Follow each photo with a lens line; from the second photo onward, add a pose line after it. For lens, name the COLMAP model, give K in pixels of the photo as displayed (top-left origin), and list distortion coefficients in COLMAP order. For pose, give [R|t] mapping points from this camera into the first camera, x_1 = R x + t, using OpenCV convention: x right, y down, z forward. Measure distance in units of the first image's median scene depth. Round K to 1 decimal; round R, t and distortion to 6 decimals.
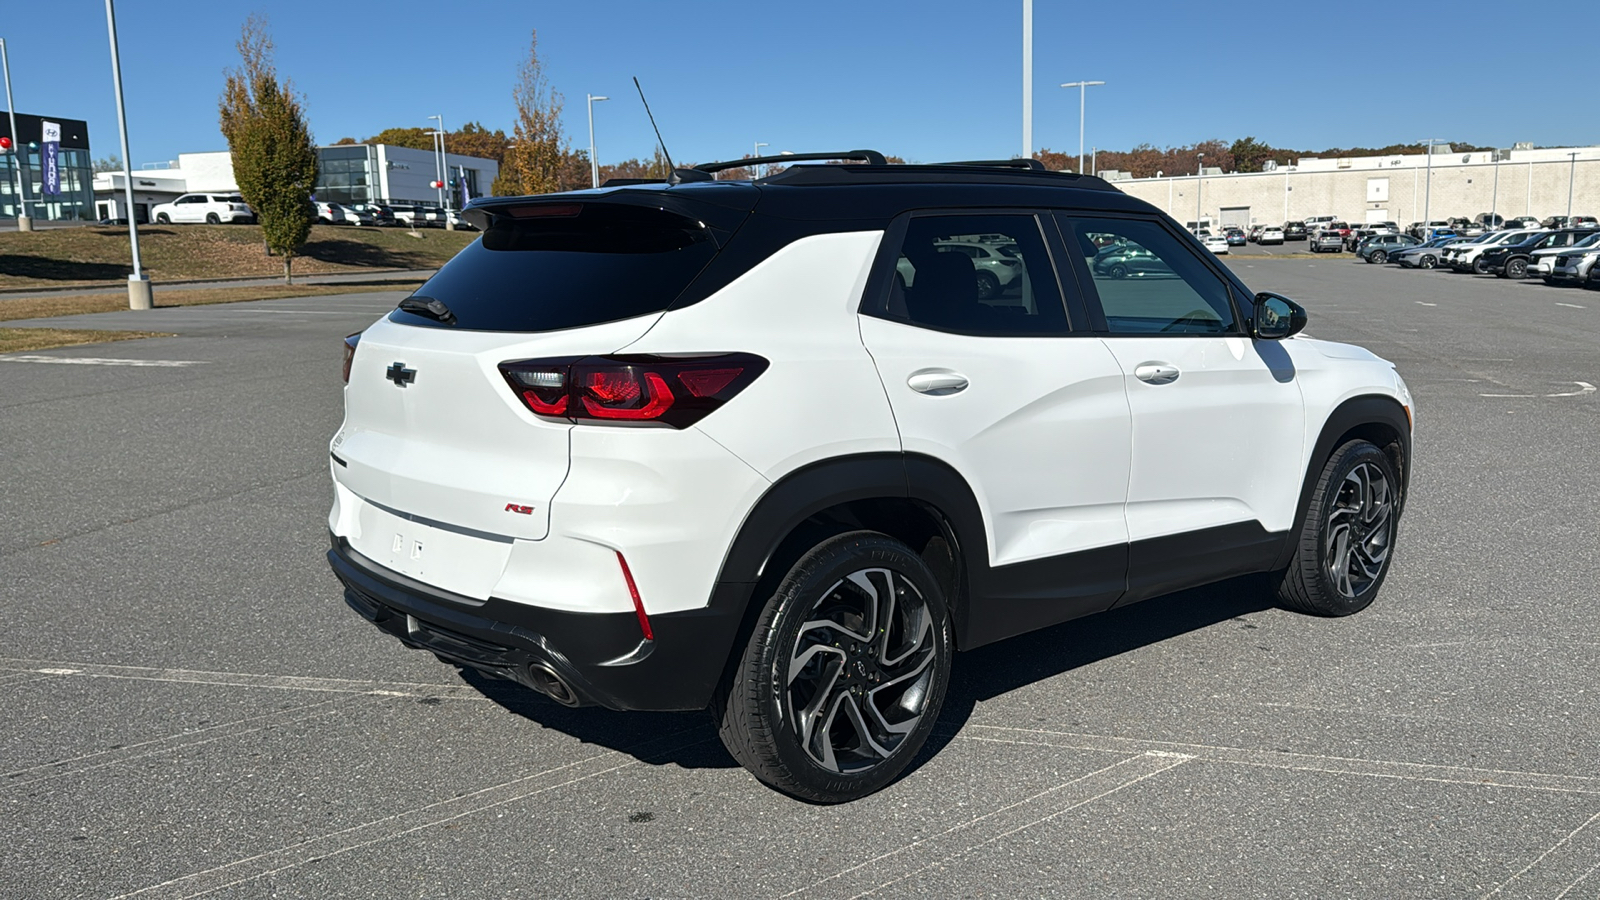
lens RADIAL K [[1281.2, 0, 800.0], [0, 1281.2, 450.0], [0, 0, 1]] dist [0.107153, -0.164866]
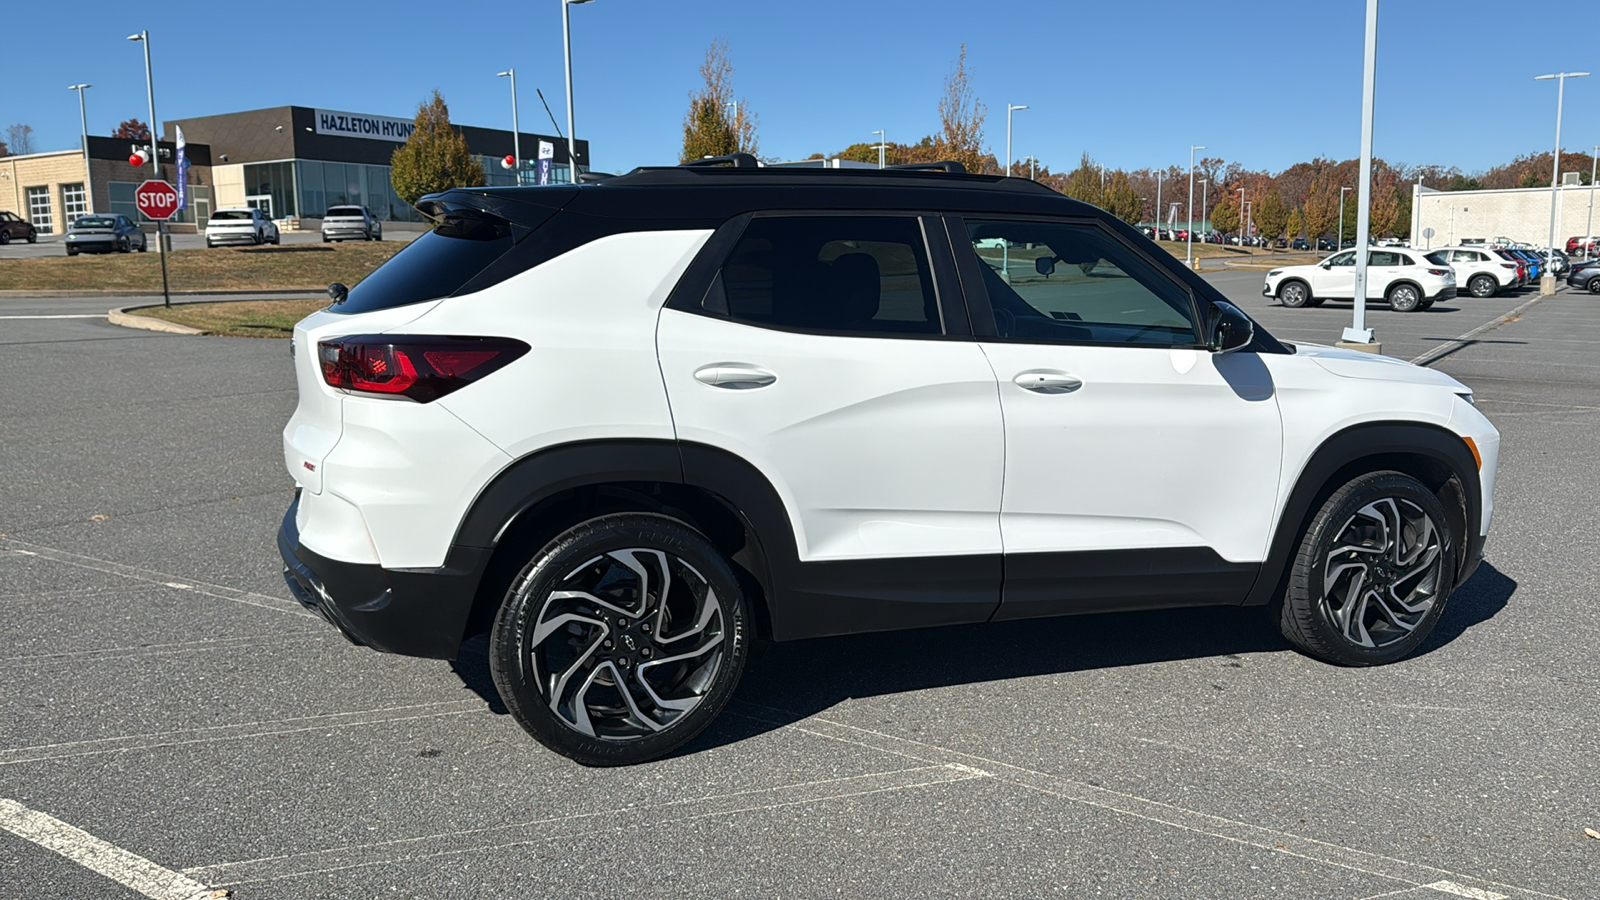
lens RADIAL K [[1268.6, 0, 813.2], [0, 1268.6, 448.5], [0, 0, 1]] dist [0.109685, -0.148668]
pose [[0.944671, 0.062194, -0.322070, 0.432103], [-0.064108, 0.997932, 0.004673, -0.003056], [0.321695, 0.016233, 0.946704, 0.045286]]
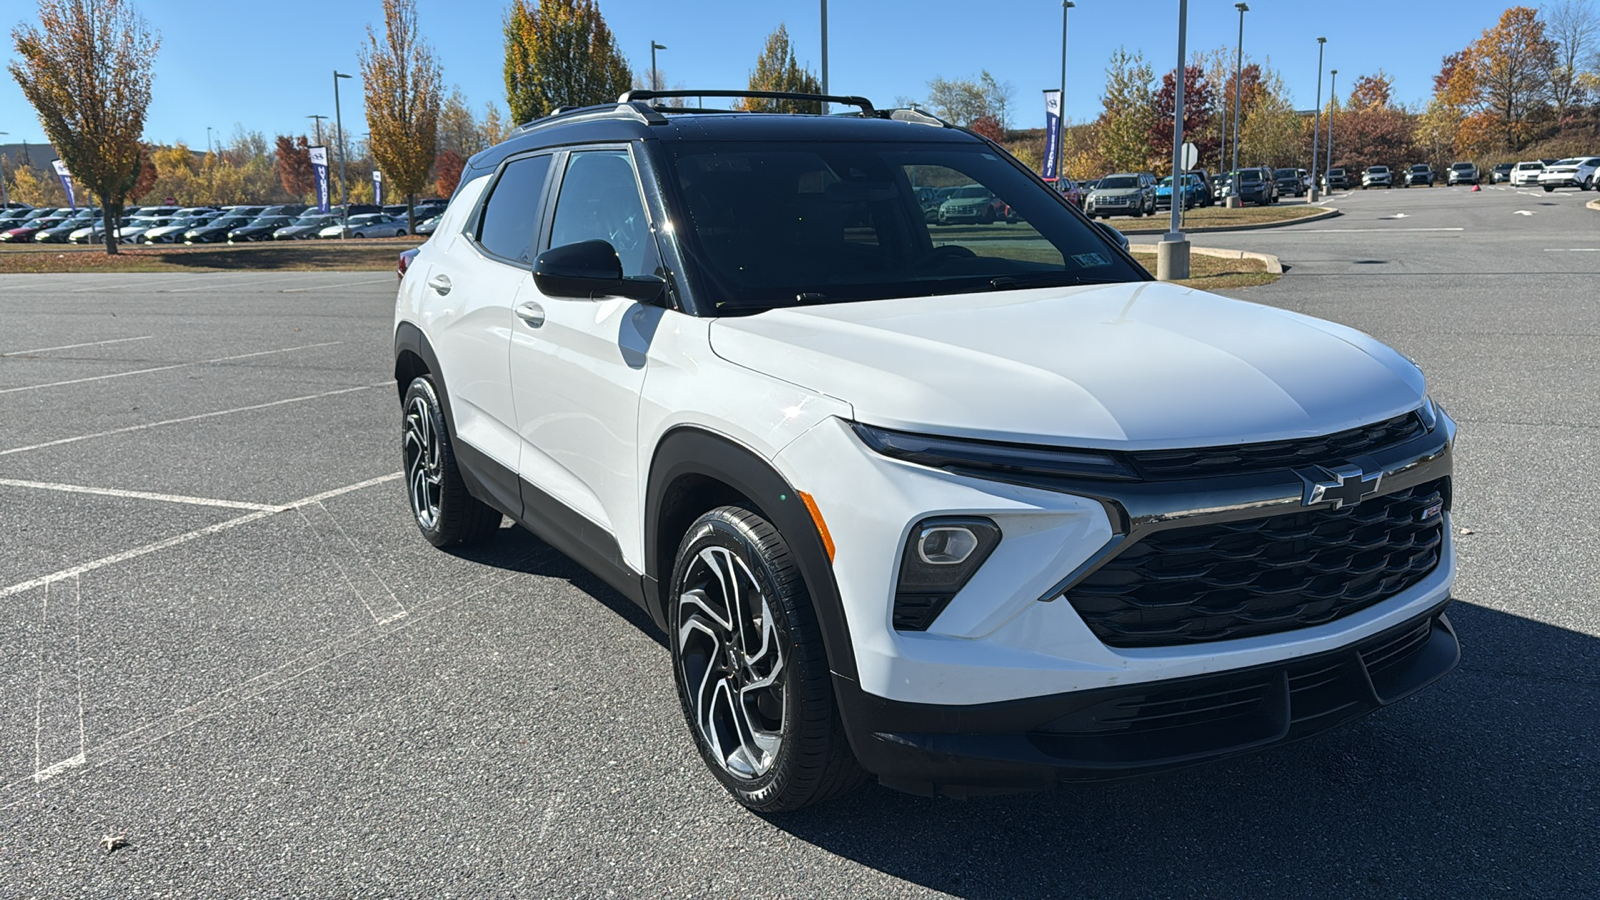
lens RADIAL K [[1281.2, 0, 800.0], [0, 1281.2, 450.0], [0, 0, 1]] dist [0.107153, -0.164866]
pose [[-0.183988, 0.196066, -0.963175, 1.225389], [-0.126866, 0.966971, 0.221073, -0.206752], [0.974707, 0.162868, -0.153036, 1.401927]]
